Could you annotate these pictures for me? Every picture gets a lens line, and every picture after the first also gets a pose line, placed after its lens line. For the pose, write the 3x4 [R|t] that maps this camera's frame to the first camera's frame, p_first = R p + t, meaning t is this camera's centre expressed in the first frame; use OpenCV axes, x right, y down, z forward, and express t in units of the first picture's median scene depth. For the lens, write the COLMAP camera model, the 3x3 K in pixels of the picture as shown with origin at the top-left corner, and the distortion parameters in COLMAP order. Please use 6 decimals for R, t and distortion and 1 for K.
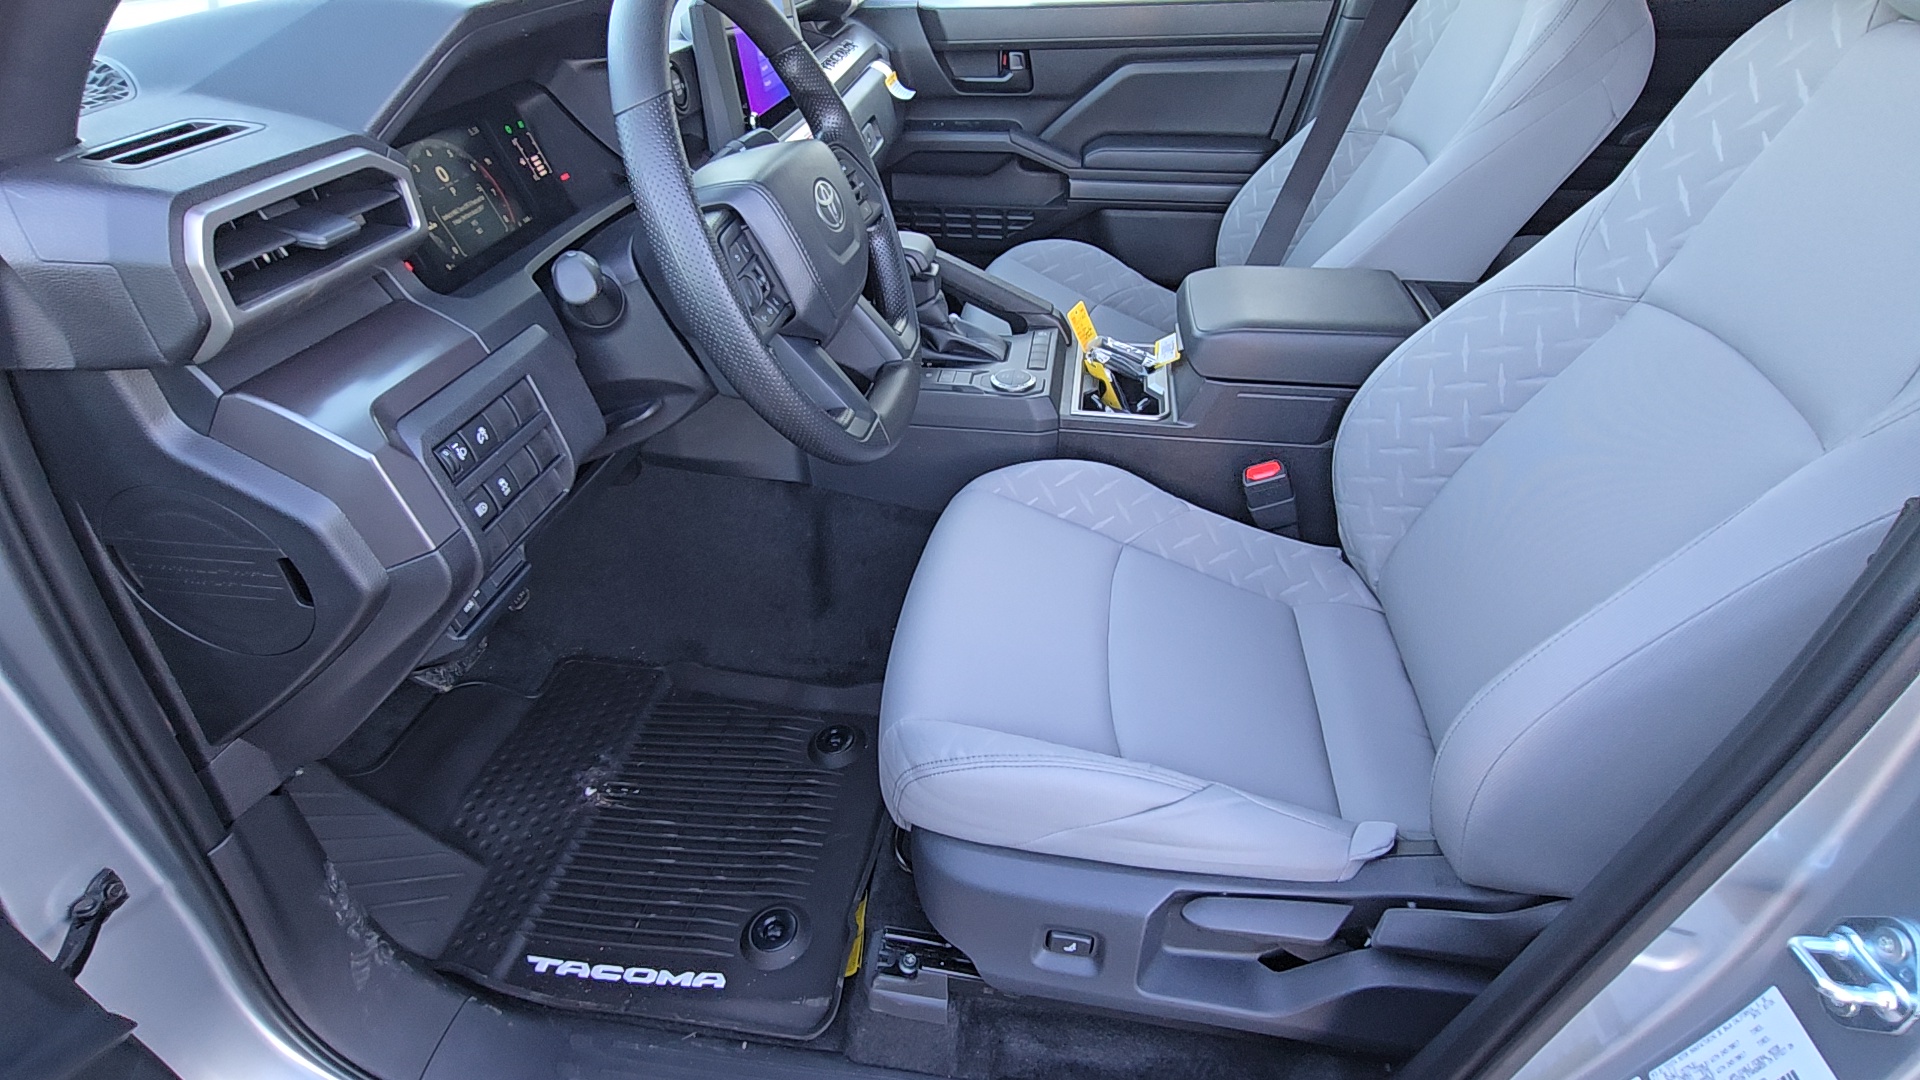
lens RADIAL K [[973.8, 0, 959.3], [0, 973.8, 546.0], [0, 0, 1]] dist [0.001375, 0.000661]
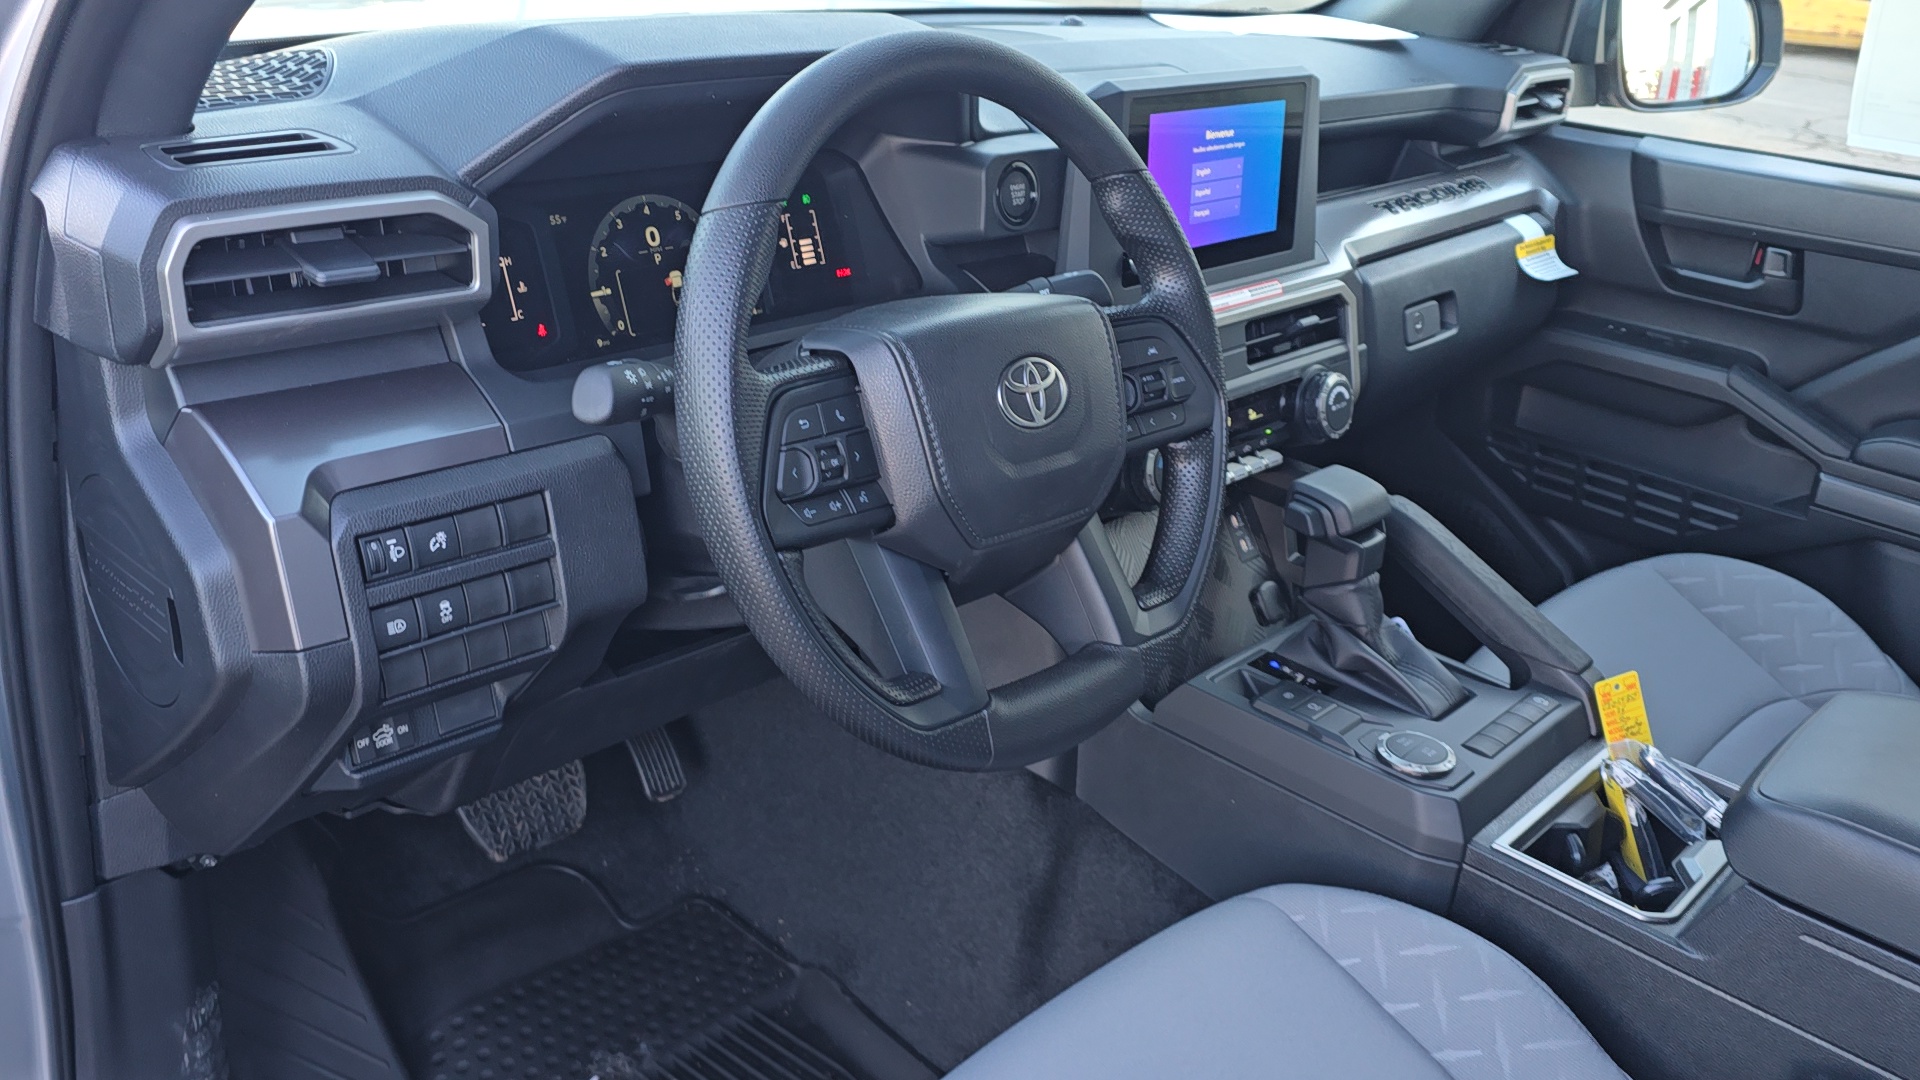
lens RADIAL K [[1597.5, 0, 961.9], [0, 1597.5, 542.8], [0, 0, 1]] dist [-0.001598, 0.000398]
pose [[0.816401, 0.299064, -0.494014, 0.276337], [-0.397022, 0.911889, -0.104078, -0.081182], [0.419359, 0.281104, 0.863202, 0.032370]]
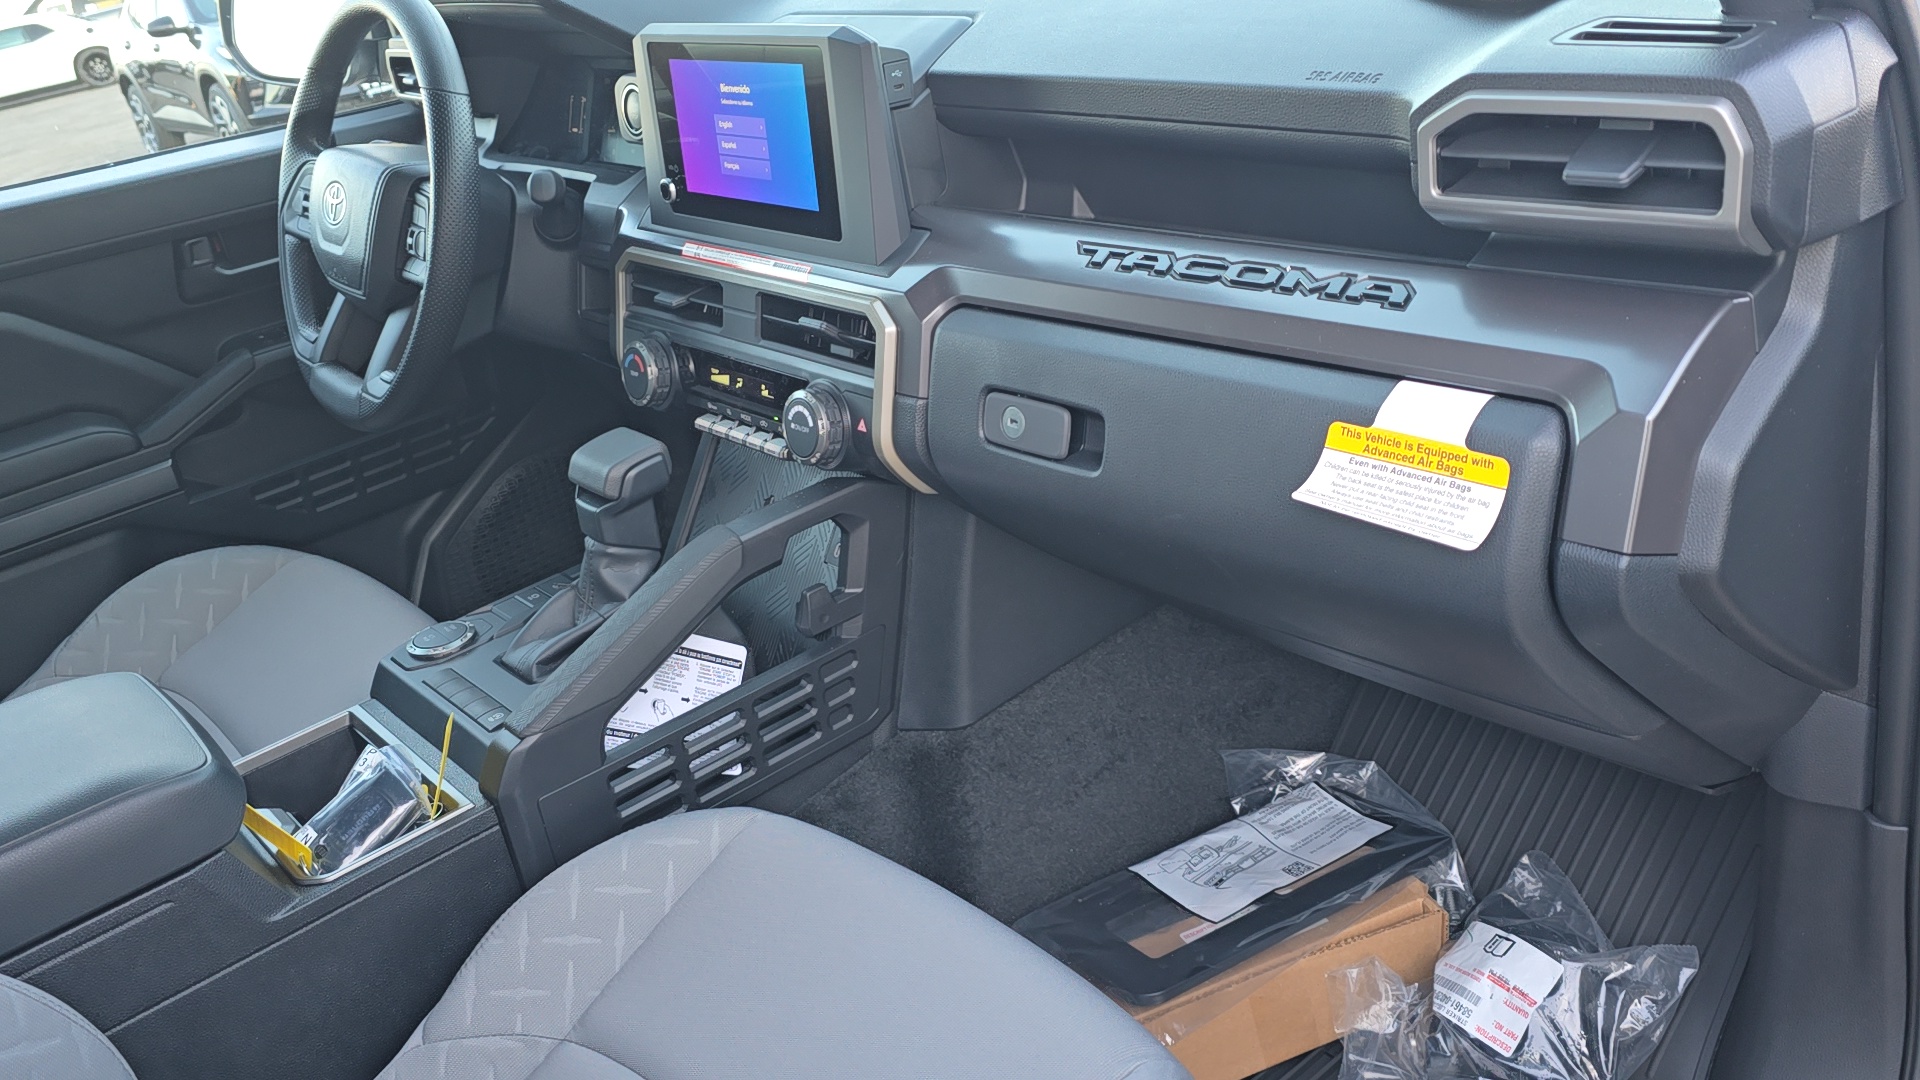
lens RADIAL K [[1597.5, 0, 949.4], [0, 1597.5, 544.1], [0, 0, 1]] dist [-0.001598, 0.000398]
pose [[-0.658293, 0.421651, -0.623587, 0.492933], [-0.292764, 0.619772, 0.728129, -1.131743], [0.693498, 0.661886, -0.284548, 1.547950]]
